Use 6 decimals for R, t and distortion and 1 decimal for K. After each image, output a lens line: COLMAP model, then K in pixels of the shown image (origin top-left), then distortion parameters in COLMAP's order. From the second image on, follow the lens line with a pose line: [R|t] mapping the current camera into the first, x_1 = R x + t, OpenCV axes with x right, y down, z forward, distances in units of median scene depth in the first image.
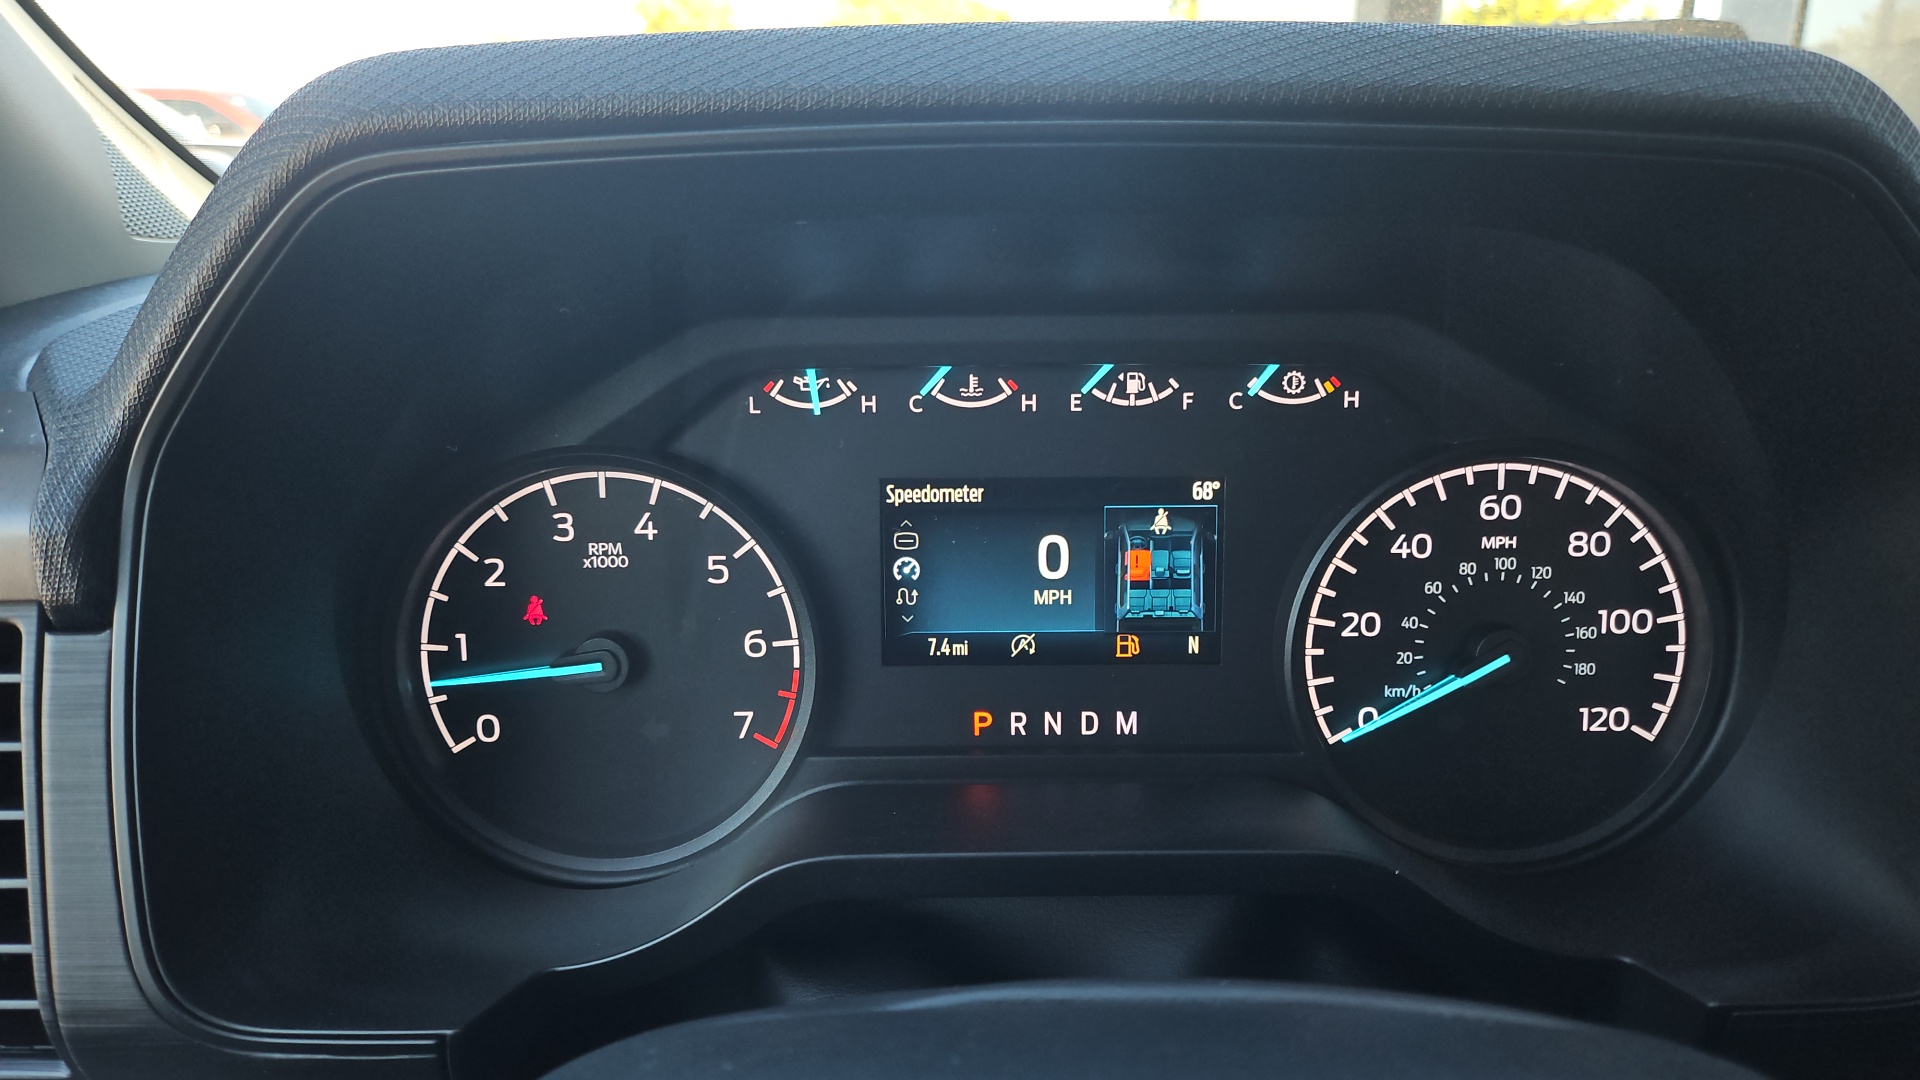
lens RADIAL K [[1358.8, 0, 971.6], [0, 1358.8, 549.5], [0, 0, 1]] dist [0.041321, -0.021151]
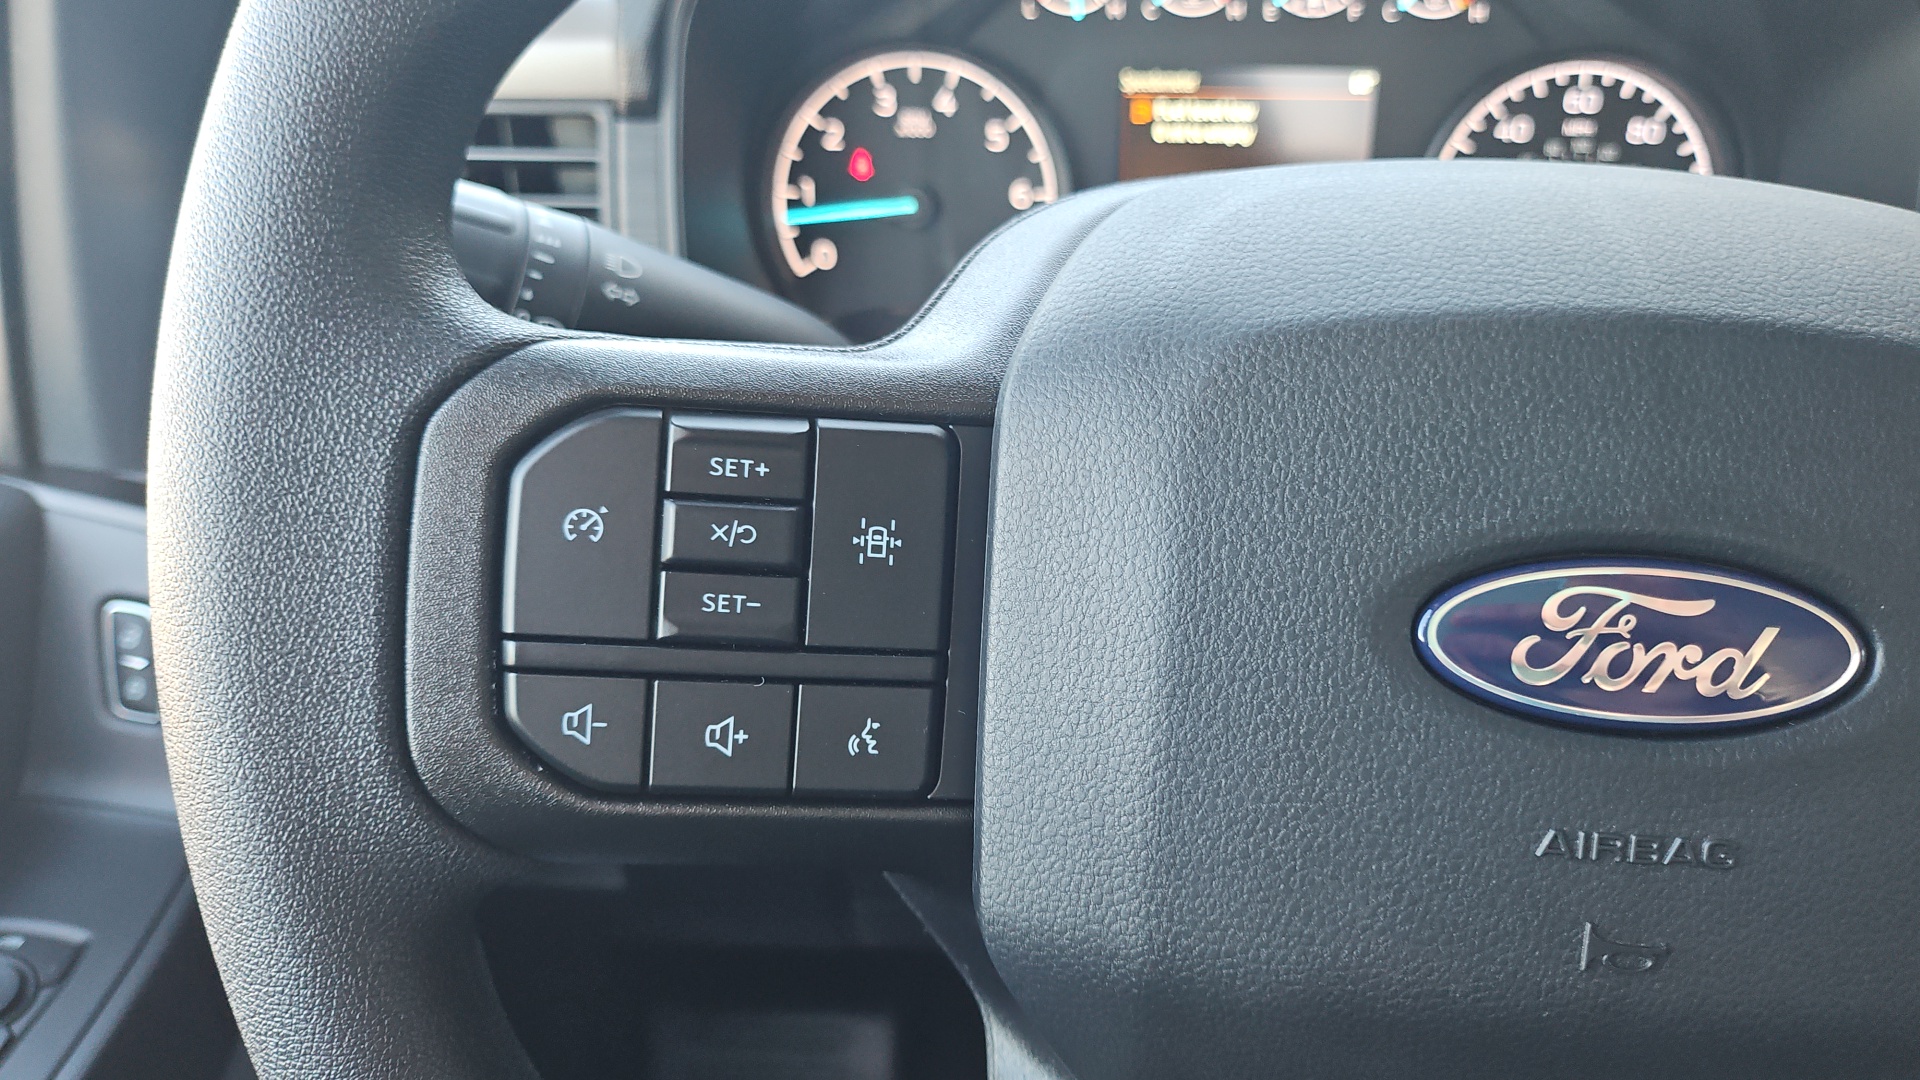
lens RADIAL K [[1374.4, 0, 977.9], [0, 1374.4, 537.5], [0, 0, 1]] dist [0.004147, -0.004240]
pose [[0.999227, 0.030170, -0.025191, -0.158919], [-0.025818, 0.987089, 0.158080, 0.193551], [0.029635, -0.157308, 0.987105, -0.419036]]
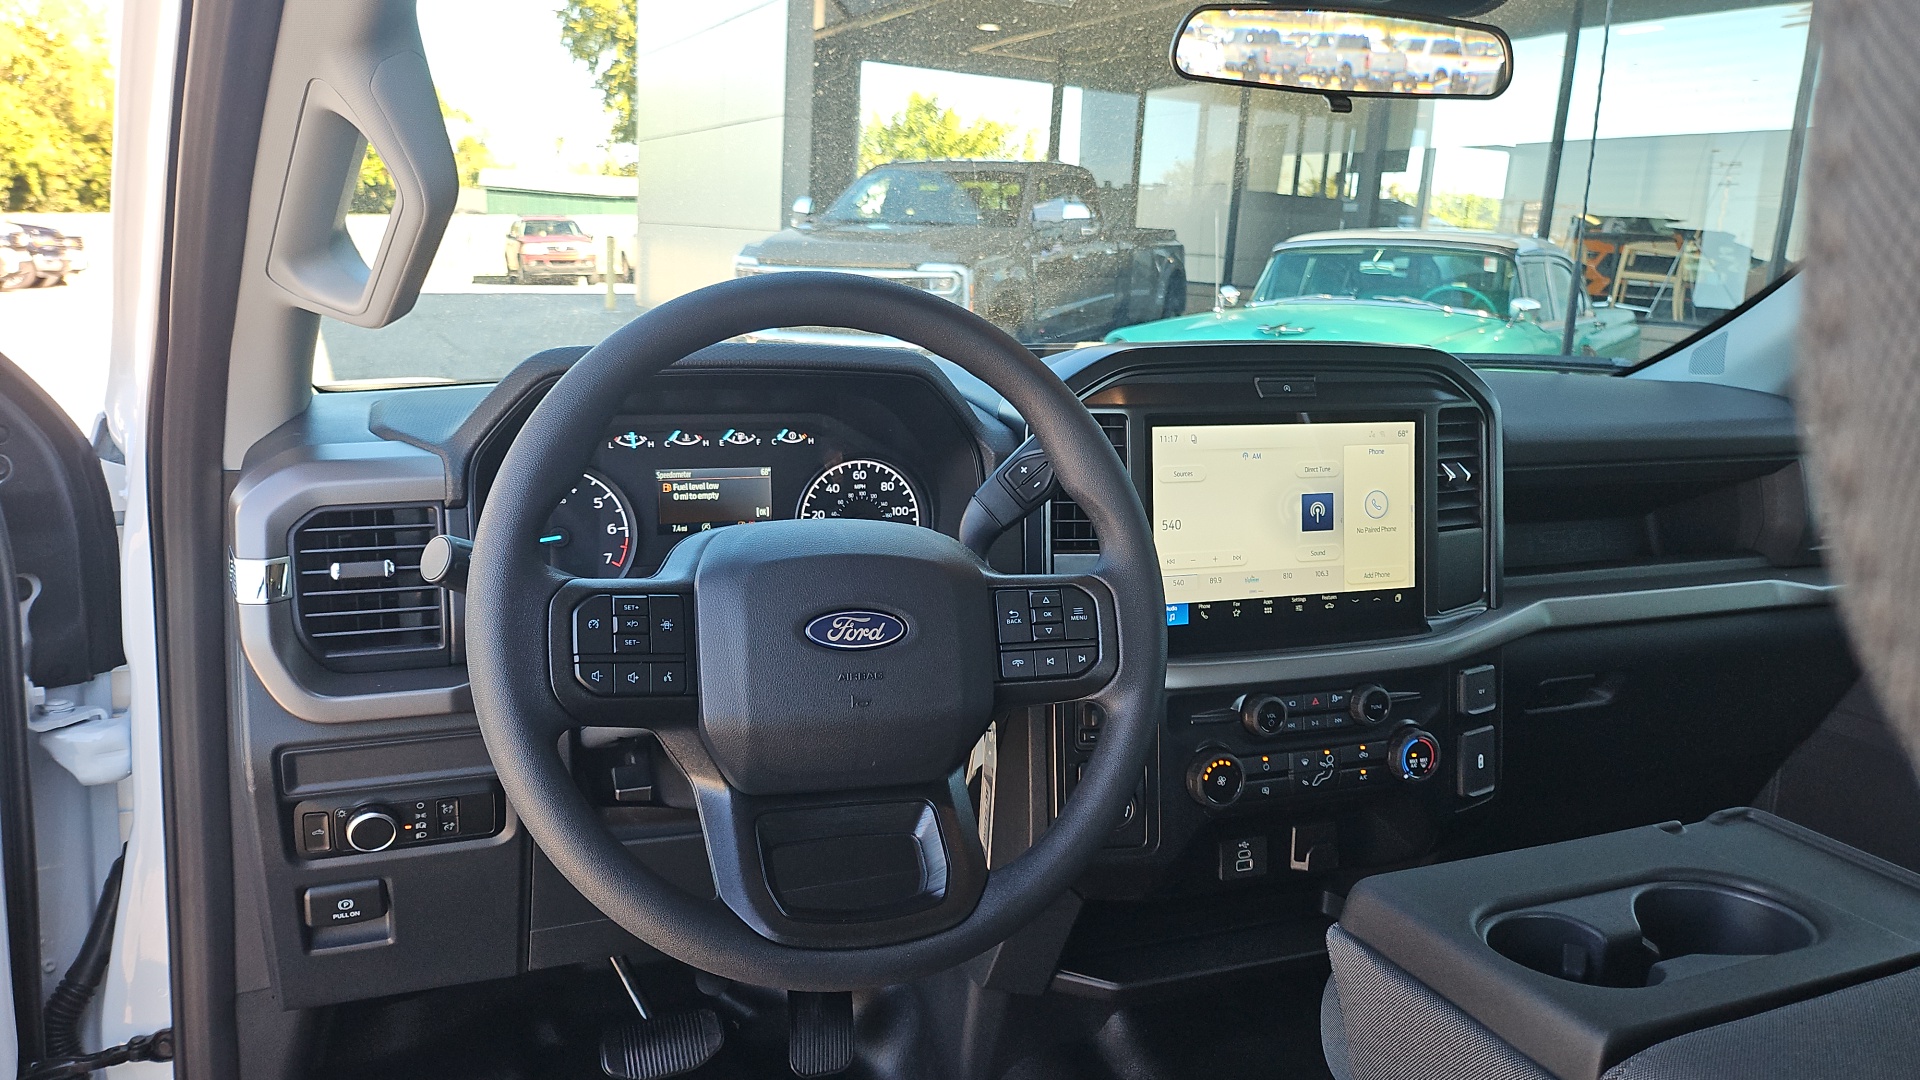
lens RADIAL K [[1358.8, 0, 972.0], [0, 1358.8, 540.7], [0, 0, 1]] dist [0.041321, -0.021151]
pose [[0.924590, -0.040317, 0.378825, -0.549452], [0.063332, 0.996814, -0.048485, 0.282425], [-0.375663, 0.068820, 0.924197, -1.929811]]
